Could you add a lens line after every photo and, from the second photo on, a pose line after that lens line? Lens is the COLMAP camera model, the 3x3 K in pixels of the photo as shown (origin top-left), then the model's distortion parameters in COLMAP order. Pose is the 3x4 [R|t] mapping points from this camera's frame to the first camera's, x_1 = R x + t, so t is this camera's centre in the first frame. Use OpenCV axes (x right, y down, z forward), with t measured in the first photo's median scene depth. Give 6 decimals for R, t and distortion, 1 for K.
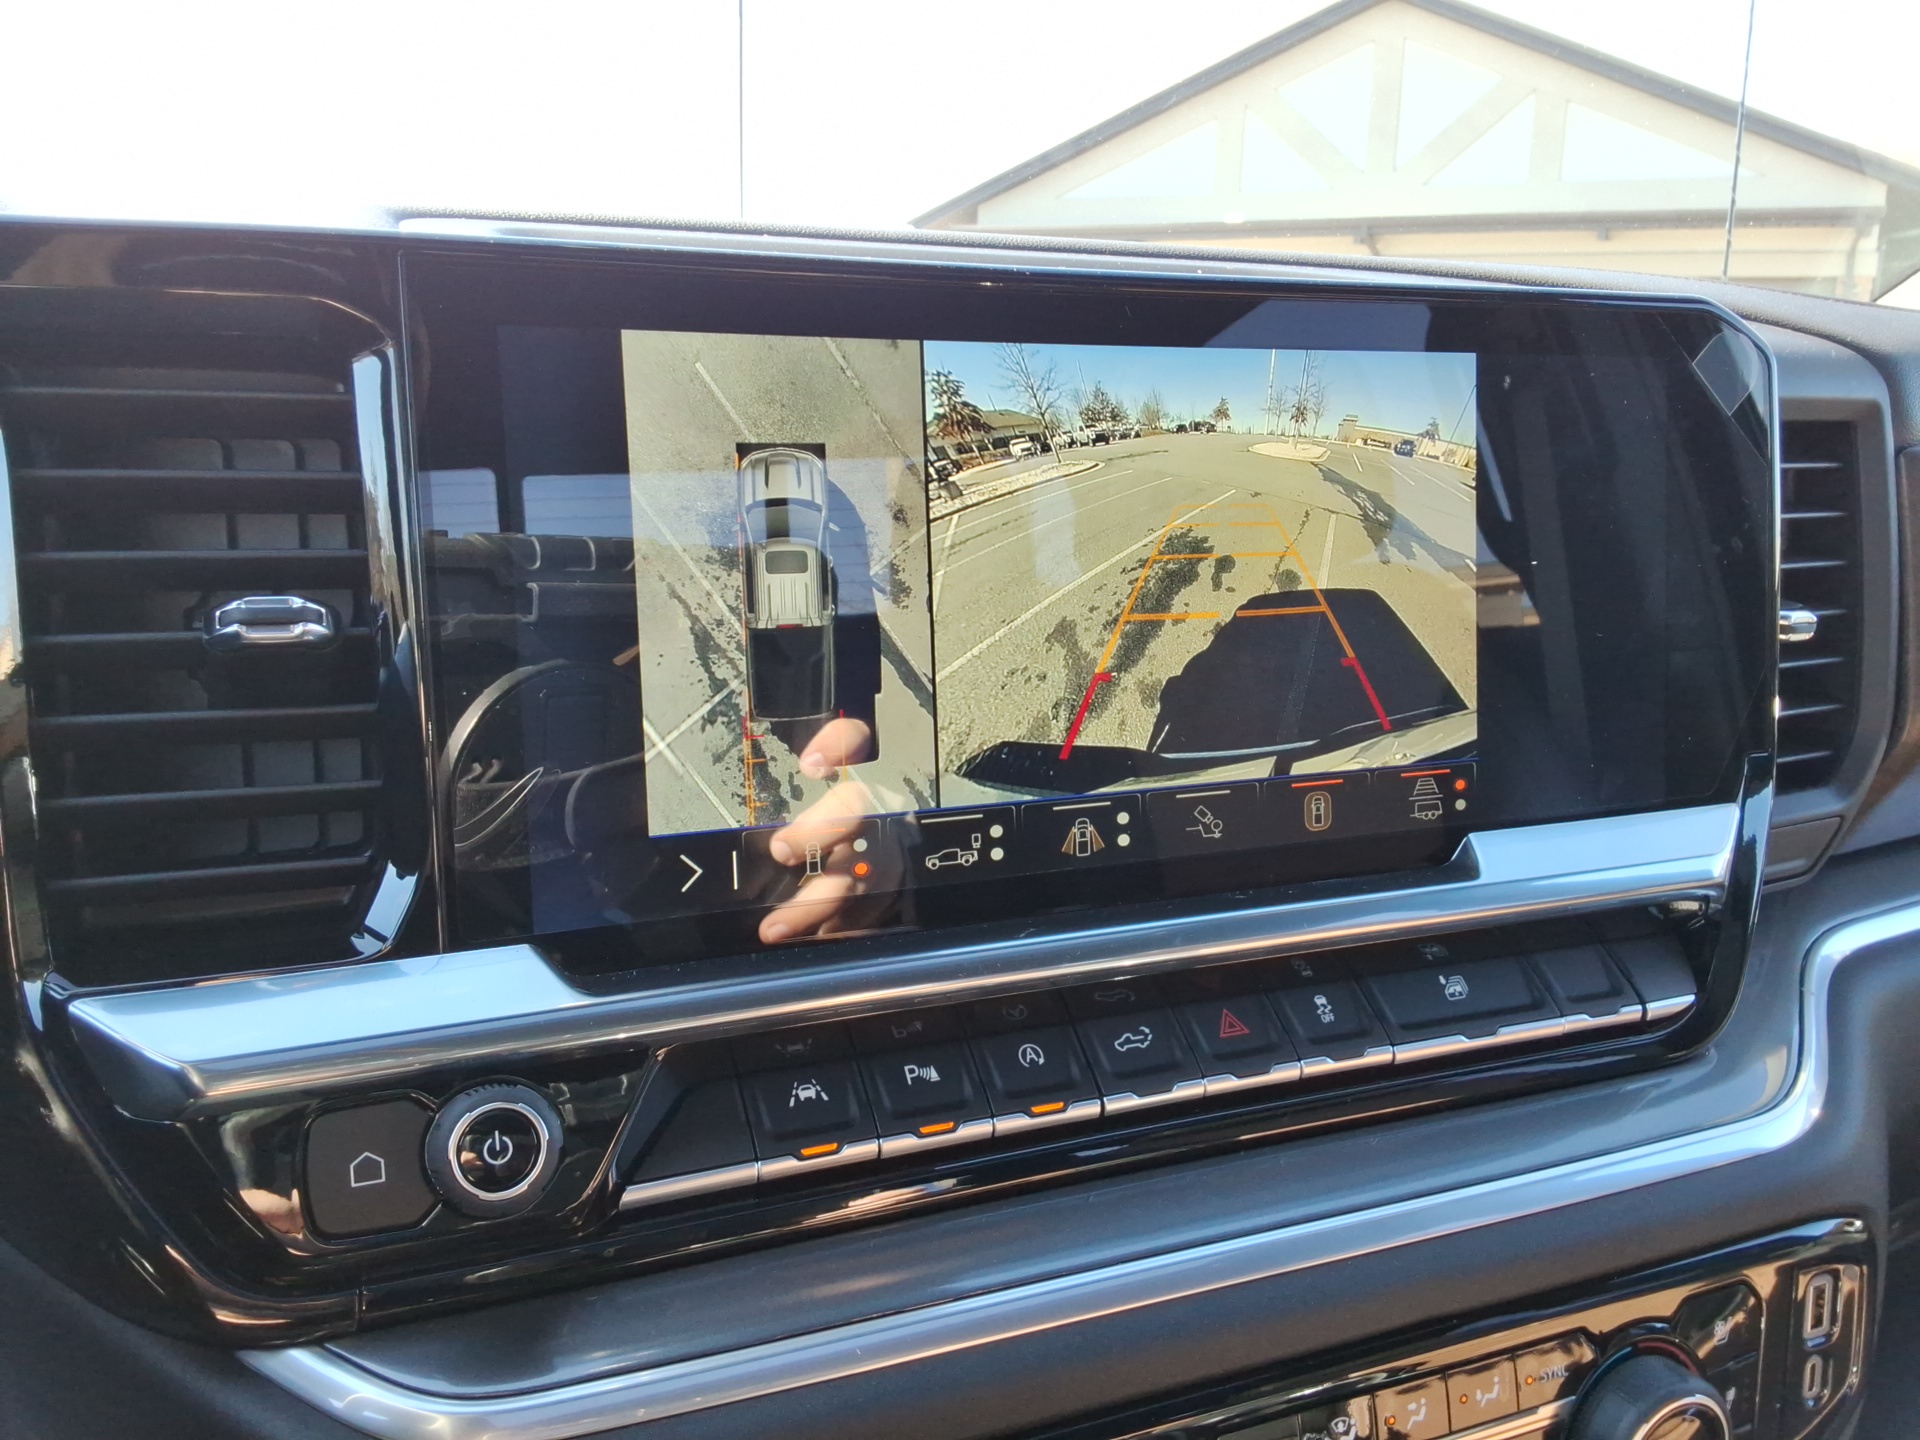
lens RADIAL K [[1528.2, 0, 978.0], [0, 1528.2, 702.3], [0, 0, 1]] dist [0.106173, -0.162350]
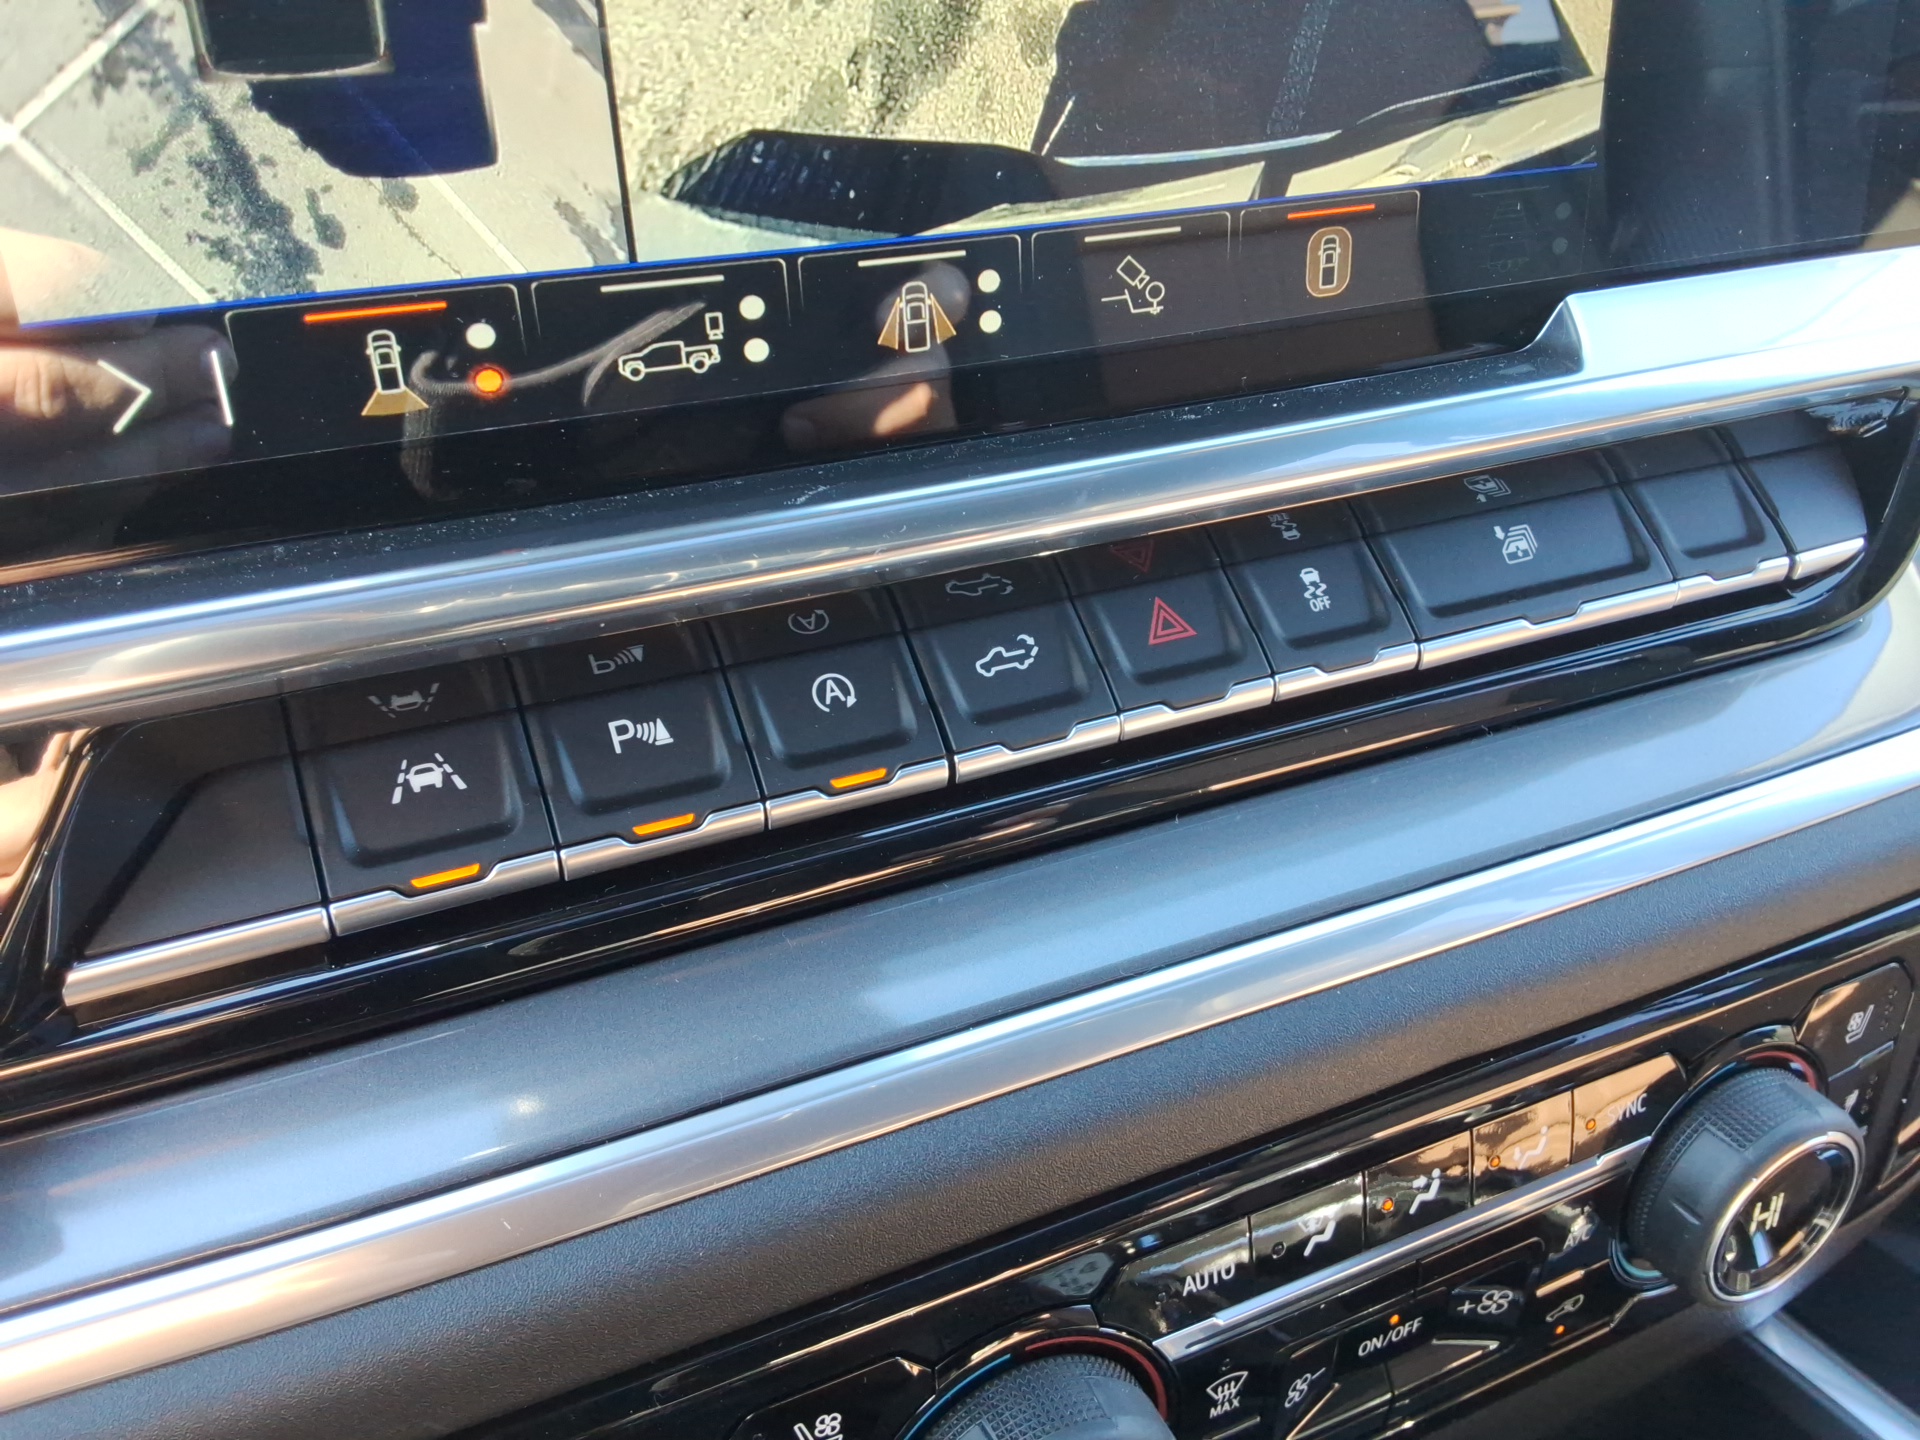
lens RADIAL K [[1528.2, 0, 977.3], [0, 1528.2, 703.0], [0, 0, 1]] dist [0.106173, -0.162350]
pose [[0.999477, -0.021608, 0.024052, 0.075587], [0.012539, 0.944717, 0.327647, 0.037902], [-0.029802, -0.327174, 0.944494, 0.426599]]
